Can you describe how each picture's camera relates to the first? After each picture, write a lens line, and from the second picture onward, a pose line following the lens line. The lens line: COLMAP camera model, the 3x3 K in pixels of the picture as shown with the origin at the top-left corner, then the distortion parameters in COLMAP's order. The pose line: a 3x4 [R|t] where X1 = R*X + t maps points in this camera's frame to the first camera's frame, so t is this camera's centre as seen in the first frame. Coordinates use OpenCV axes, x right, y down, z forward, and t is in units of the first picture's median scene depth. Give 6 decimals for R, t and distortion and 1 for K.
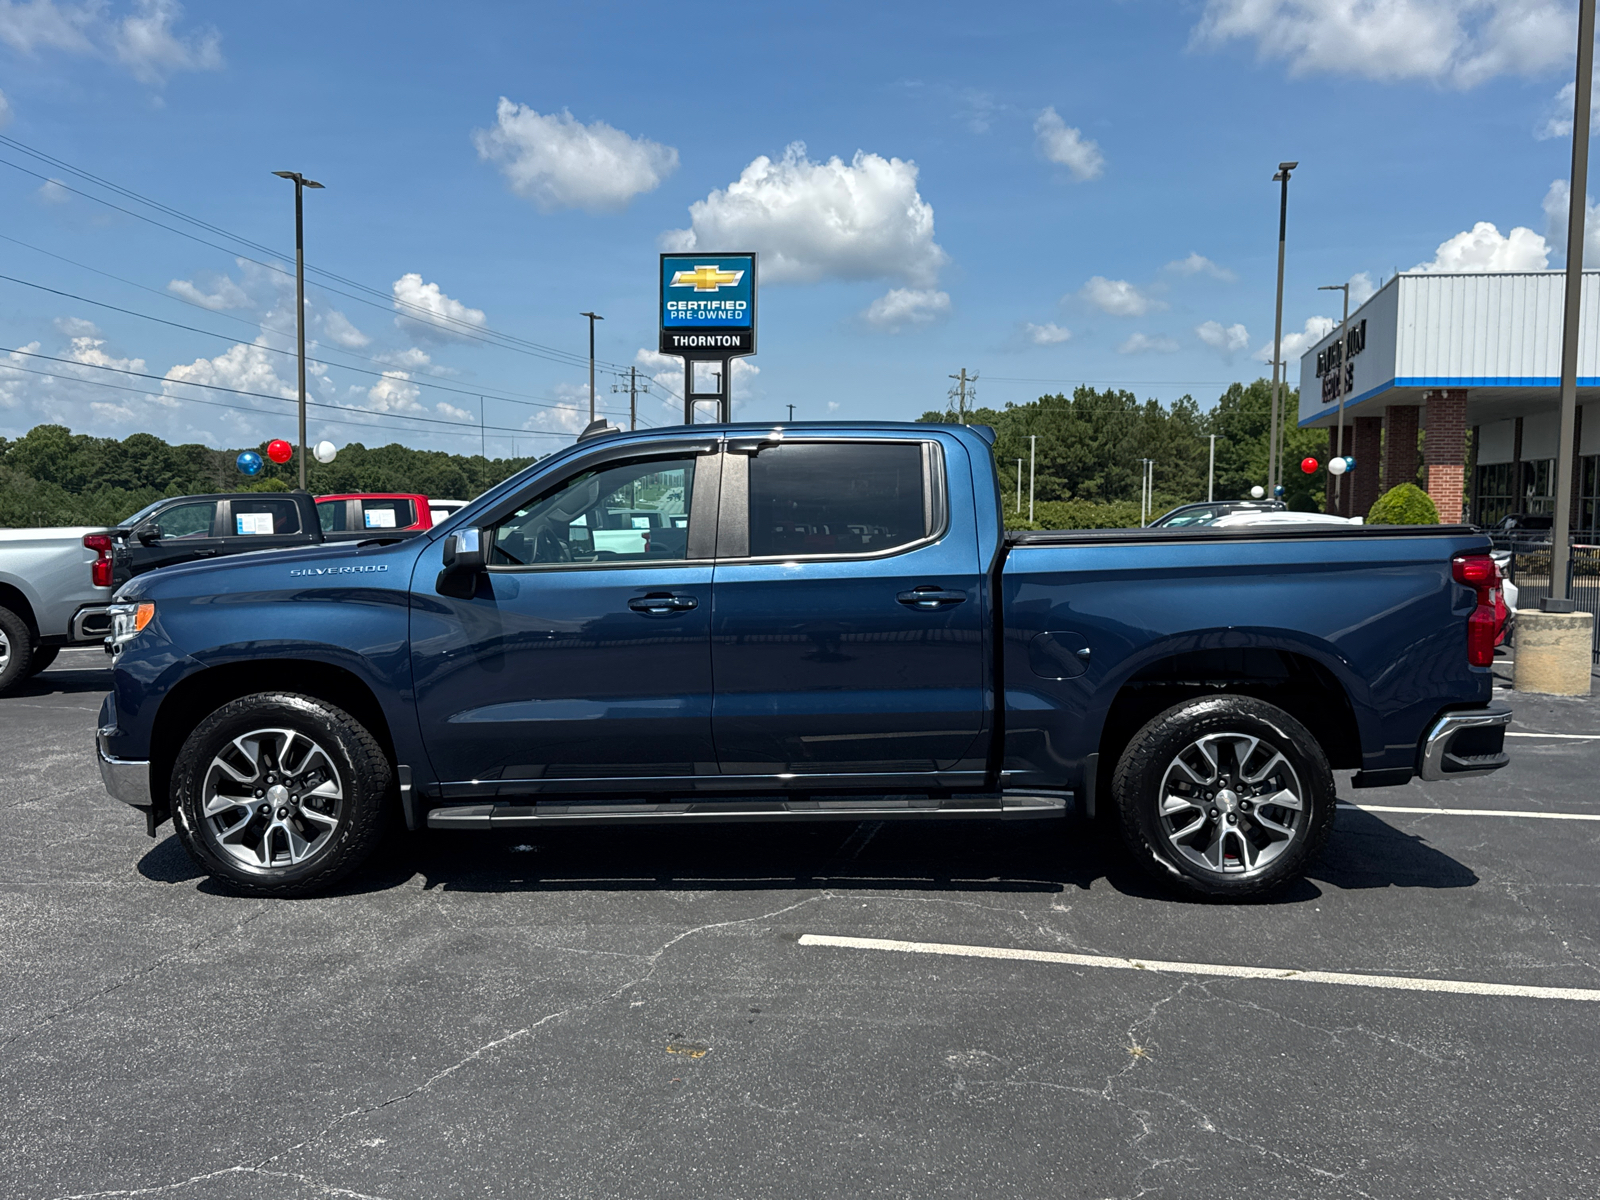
lens RADIAL K [[1505.7, 0, 800.3], [0, 1505.7, 610.7], [0, 0, 1]] dist [0.031460, -0.107394]
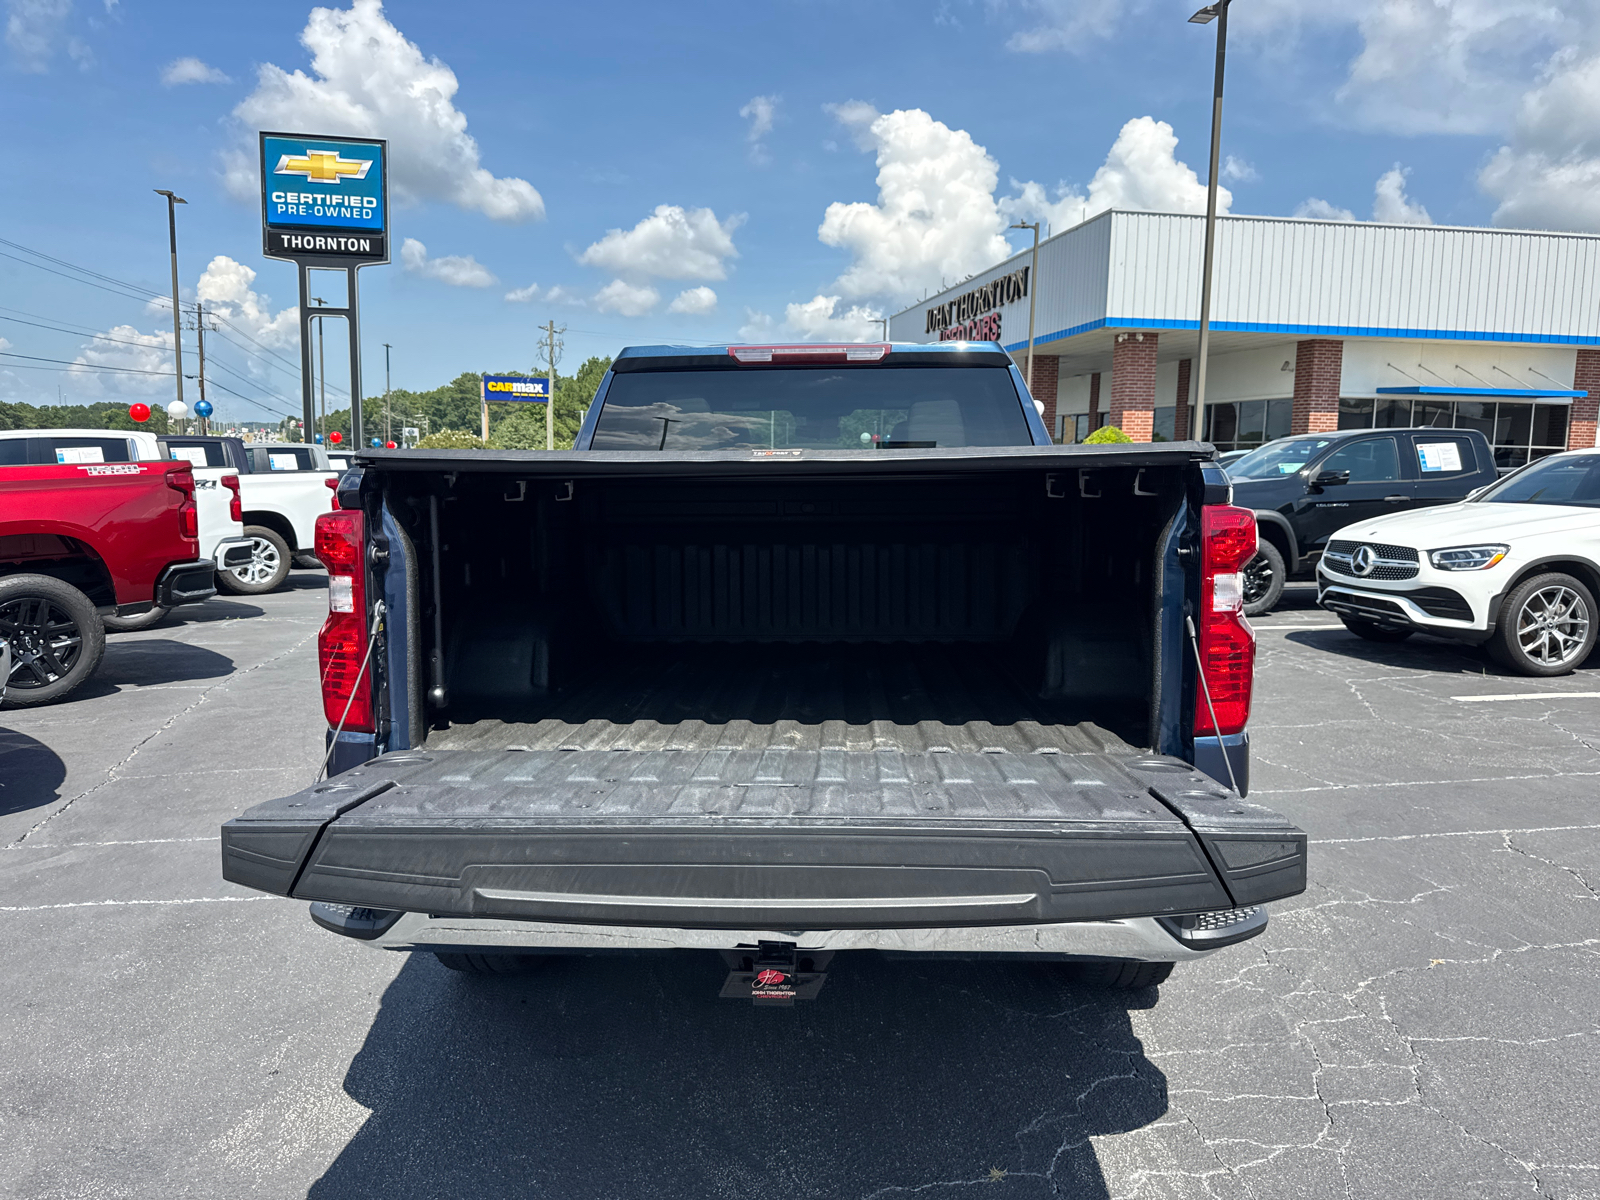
lens RADIAL K [[1149.2, 0, 800.0], [0, 1149.2, 600.0], [0, 0, 1]] dist [0.000732, -0.006355]
pose [[0.928846, -0.038226, 0.368488, -0.061837], [0.017642, 0.998098, 0.059070, -0.015464], [-0.370045, -0.048366, 0.927754, 0.311439]]
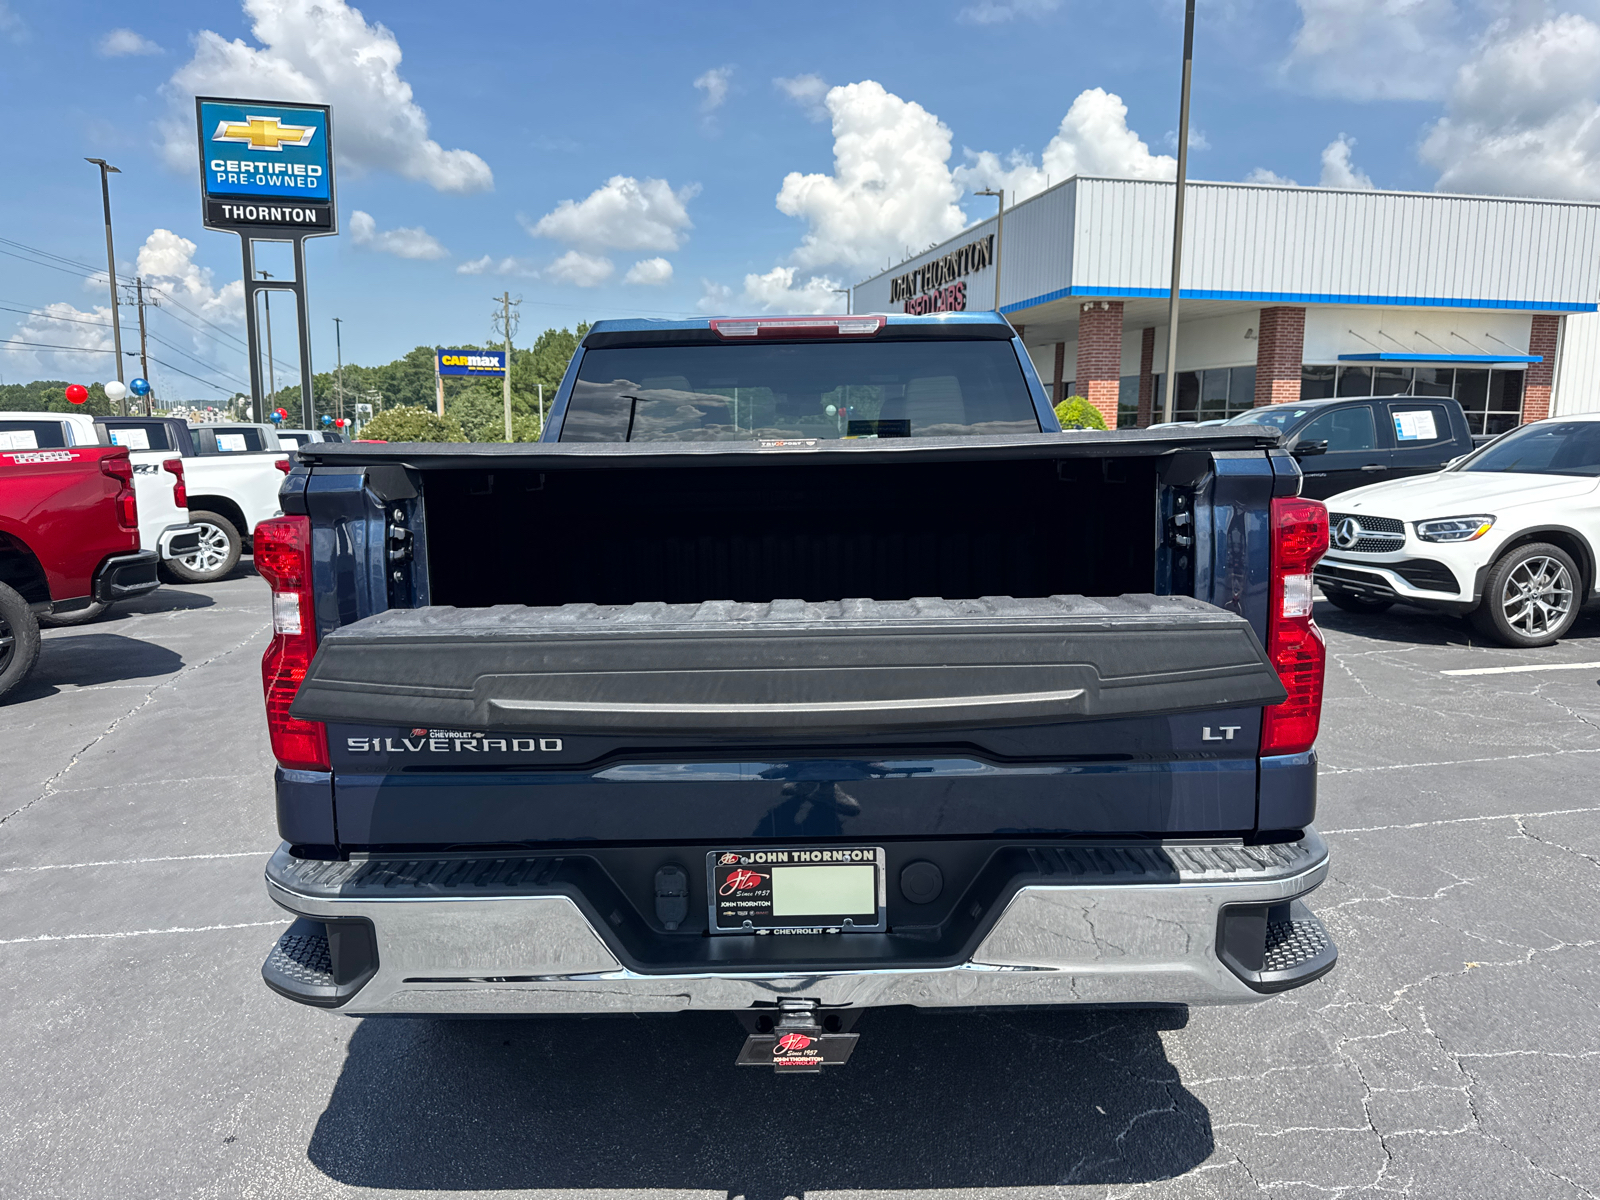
lens RADIAL K [[1137.2, 0, 804.4], [0, 1137.2, 605.6], [0, 0, 1]] dist [-0.001650, -0.002636]
pose [[0.913024, -0.065684, 0.402583, -0.060886], [0.031357, 0.995332, 0.091278, -0.017941], [-0.406699, -0.070715, 0.910821, 0.325413]]
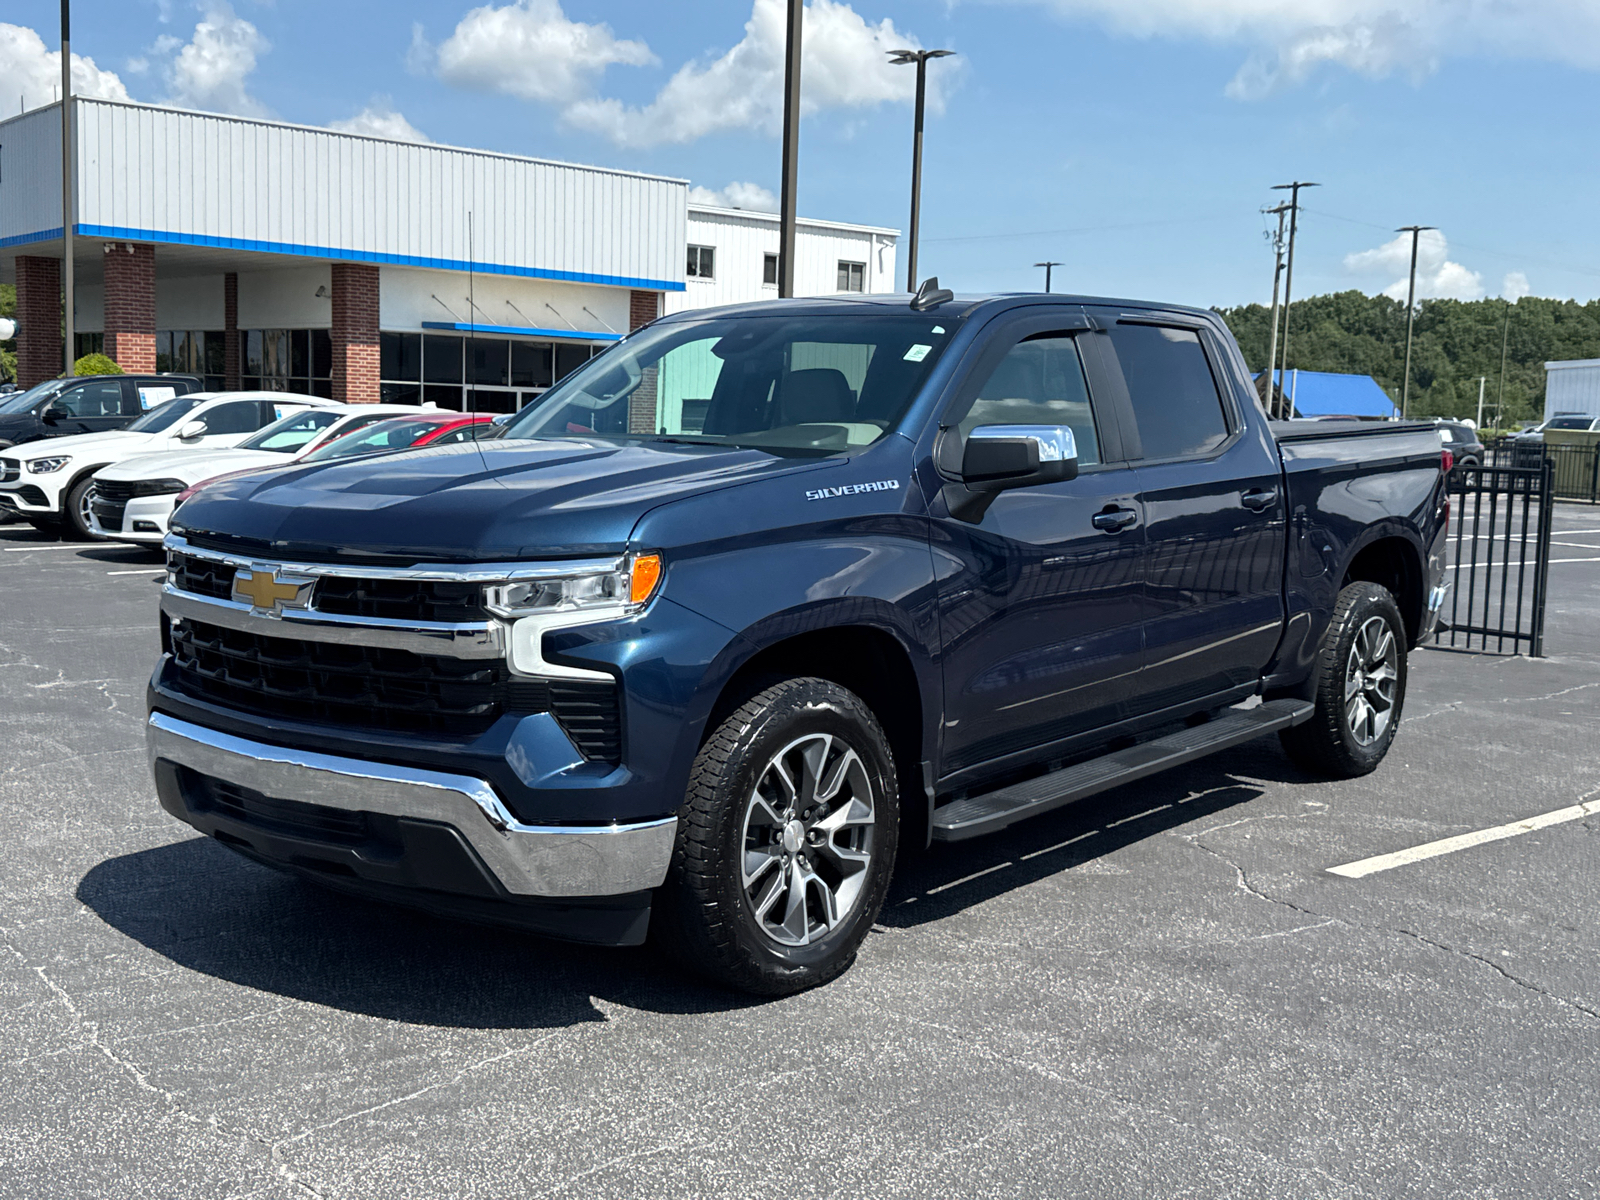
lens RADIAL K [[1752.1, 0, 867.4], [0, 1752.1, 598.1], [0, 0, 1]] dist [0.033415, -0.015185]
pose [[0.593615, -0.066826, 0.801970, -0.114632], [0.022743, 0.997541, 0.066288, -0.003735], [-0.804428, -0.021110, 0.593675, 0.064568]]
